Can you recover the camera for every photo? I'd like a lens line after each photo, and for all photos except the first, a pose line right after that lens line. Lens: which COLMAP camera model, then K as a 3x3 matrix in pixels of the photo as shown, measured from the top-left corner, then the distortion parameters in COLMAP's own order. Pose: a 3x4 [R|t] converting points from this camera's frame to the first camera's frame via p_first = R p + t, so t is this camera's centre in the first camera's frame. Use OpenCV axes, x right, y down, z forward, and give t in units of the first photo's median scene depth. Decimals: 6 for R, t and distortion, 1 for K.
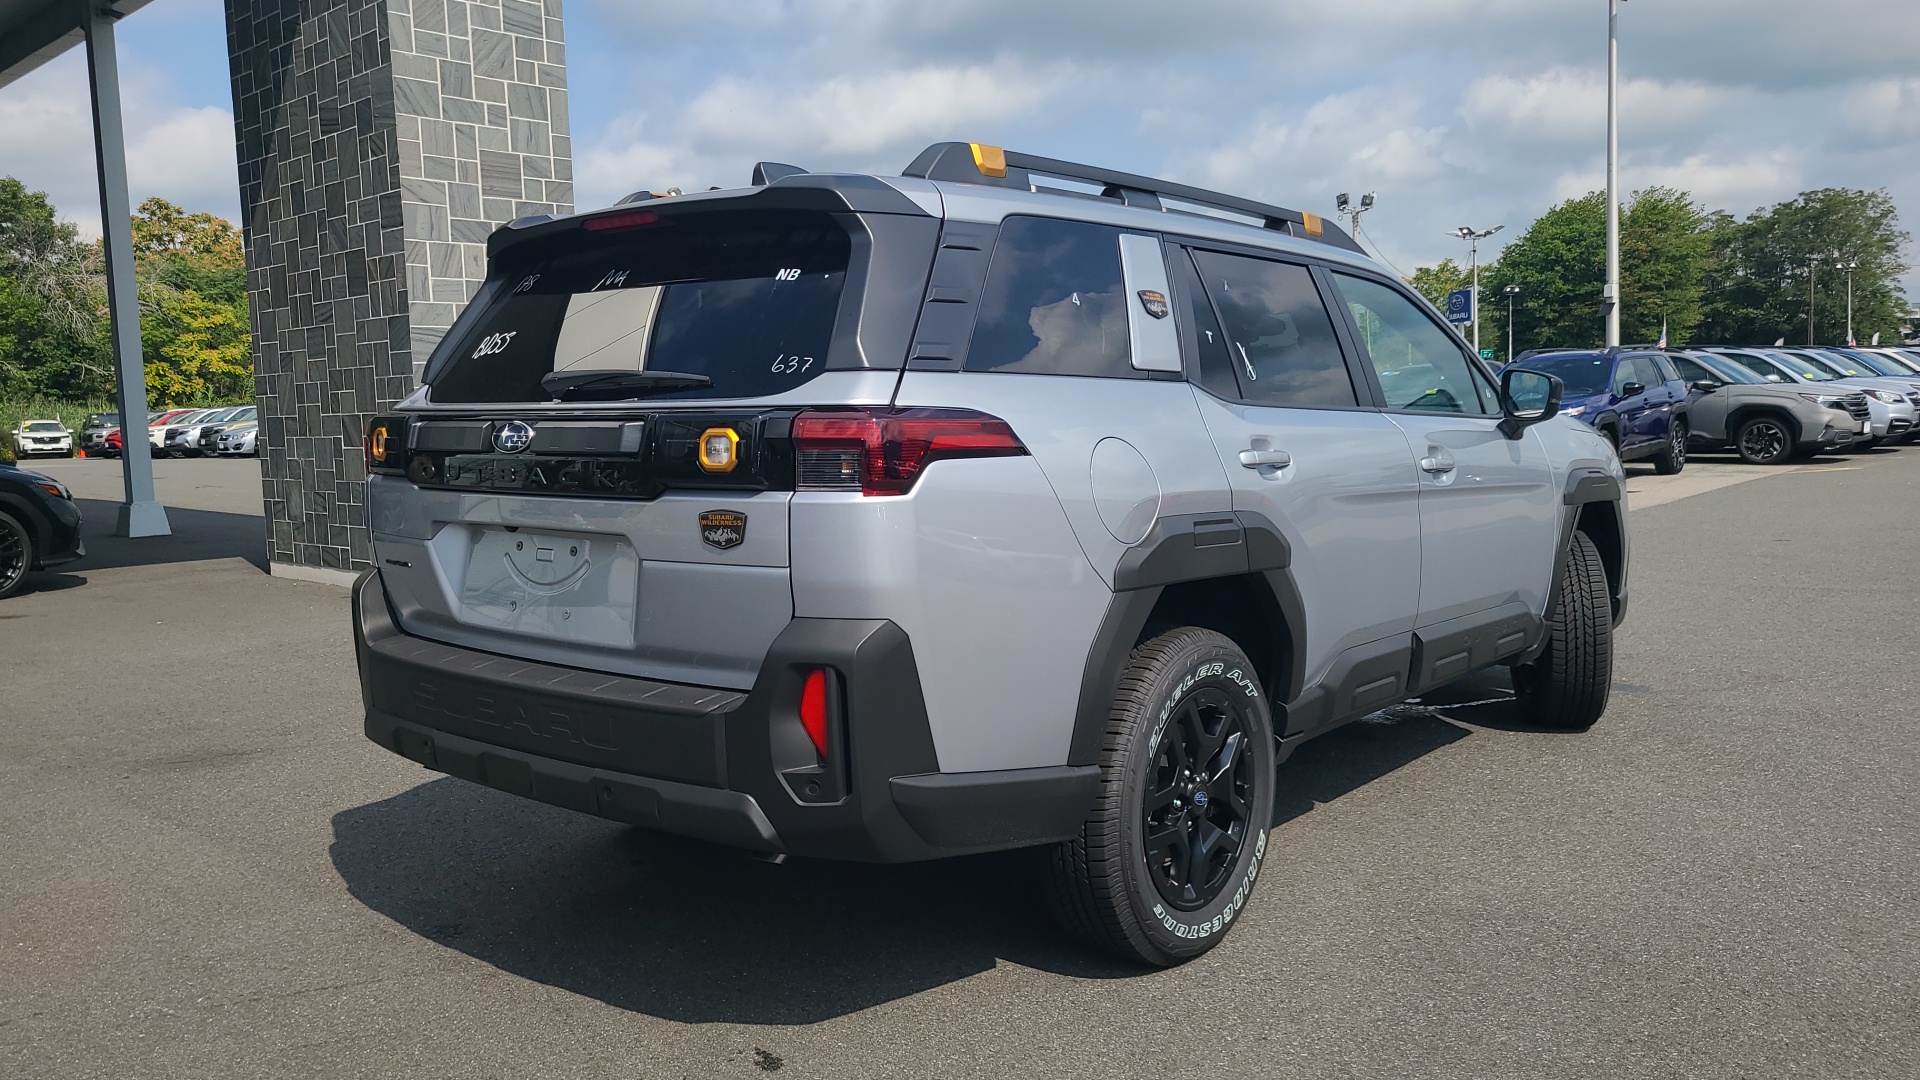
lens RADIAL K [[1376.3, 0, 960.0], [0, 1376.3, 540.0], [0, 0, 1]] dist [-0.005347, 0.001943]
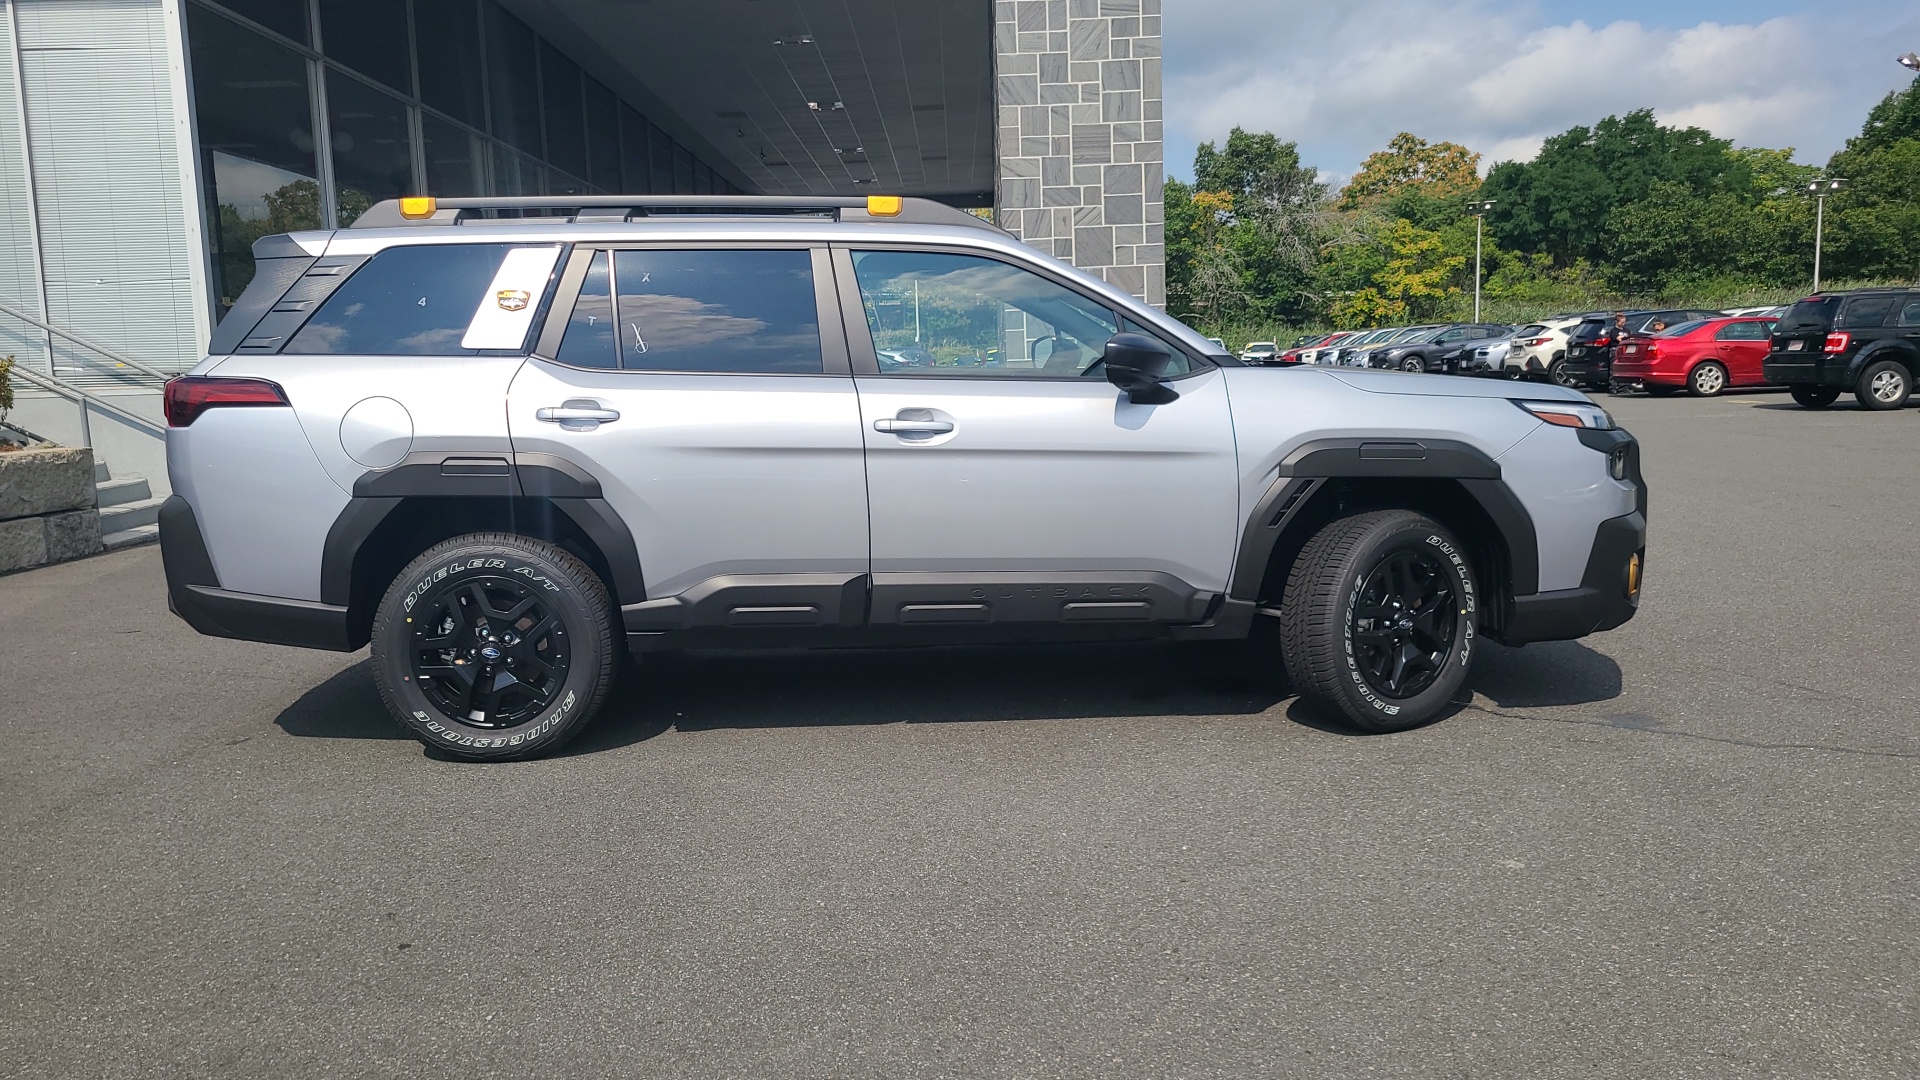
lens RADIAL K [[1376.3, 0, 960.0], [0, 1376.3, 540.0], [0, 0, 1]] dist [-0.005347, 0.001943]
pose [[0.686057, 0.094918, -0.721330, 0.448759], [-0.052723, 0.995333, 0.080830, -0.020184], [0.725635, -0.017423, 0.687859, 0.110992]]
